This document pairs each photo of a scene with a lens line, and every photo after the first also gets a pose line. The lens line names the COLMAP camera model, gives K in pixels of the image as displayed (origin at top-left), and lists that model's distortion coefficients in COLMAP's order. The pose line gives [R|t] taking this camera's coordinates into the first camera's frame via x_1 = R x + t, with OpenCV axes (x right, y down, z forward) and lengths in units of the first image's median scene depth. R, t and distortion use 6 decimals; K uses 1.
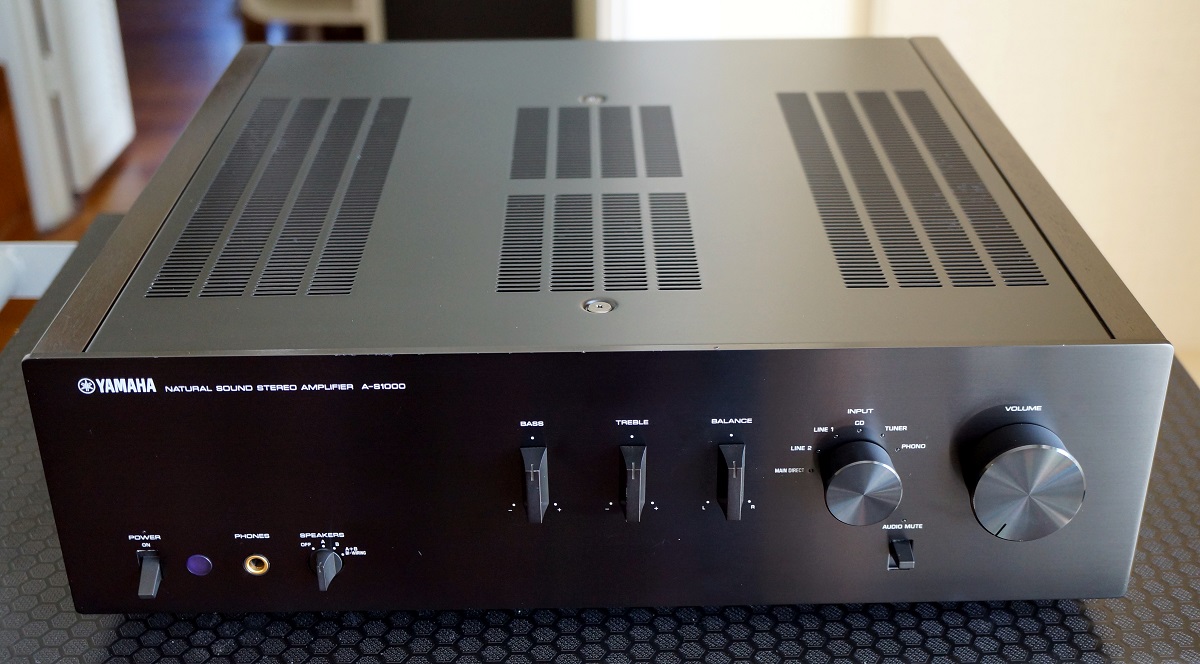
lens RADIAL K [[1478.0, 0, 612.7], [0, 1478.0, 344.0], [0, 0, 1]] dist [-0.015657, 0.000000]
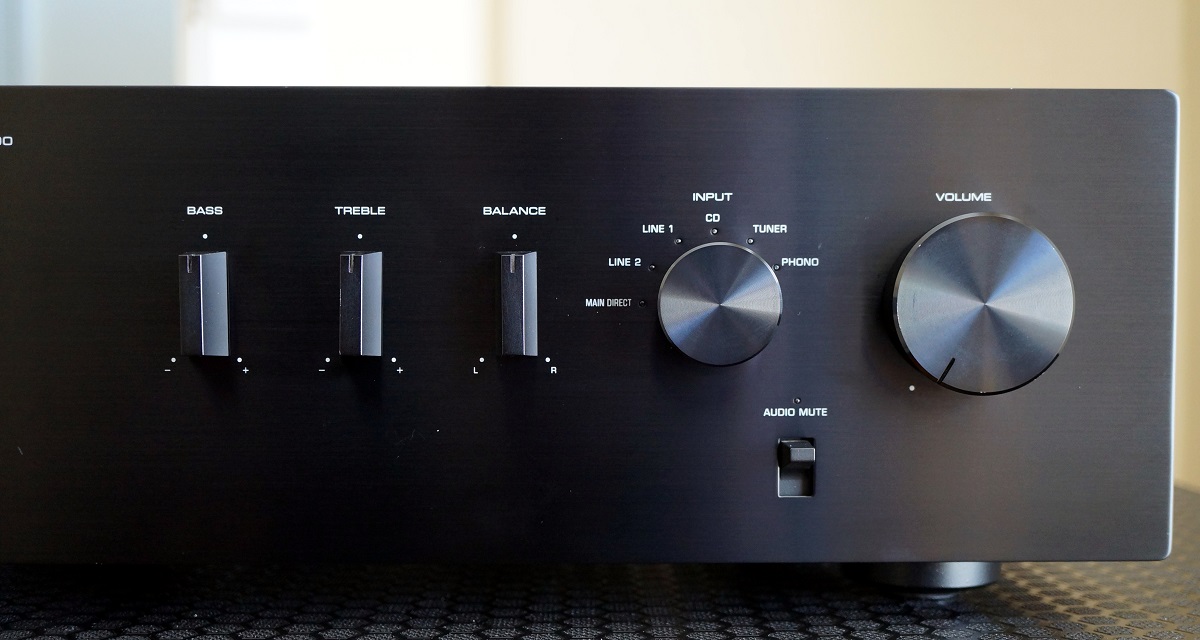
lens RADIAL K [[1540.3, 0, 595.6], [0, 1540.3, 318.9], [0, 0, 1]] dist [-0.009125, 0.000000]
pose [[0.999987, 0.005181, 0.000052, 0.116243], [-0.004648, 0.901412, -0.432937, 0.386582], [-0.002289, 0.432931, 0.901424, 0.412268]]
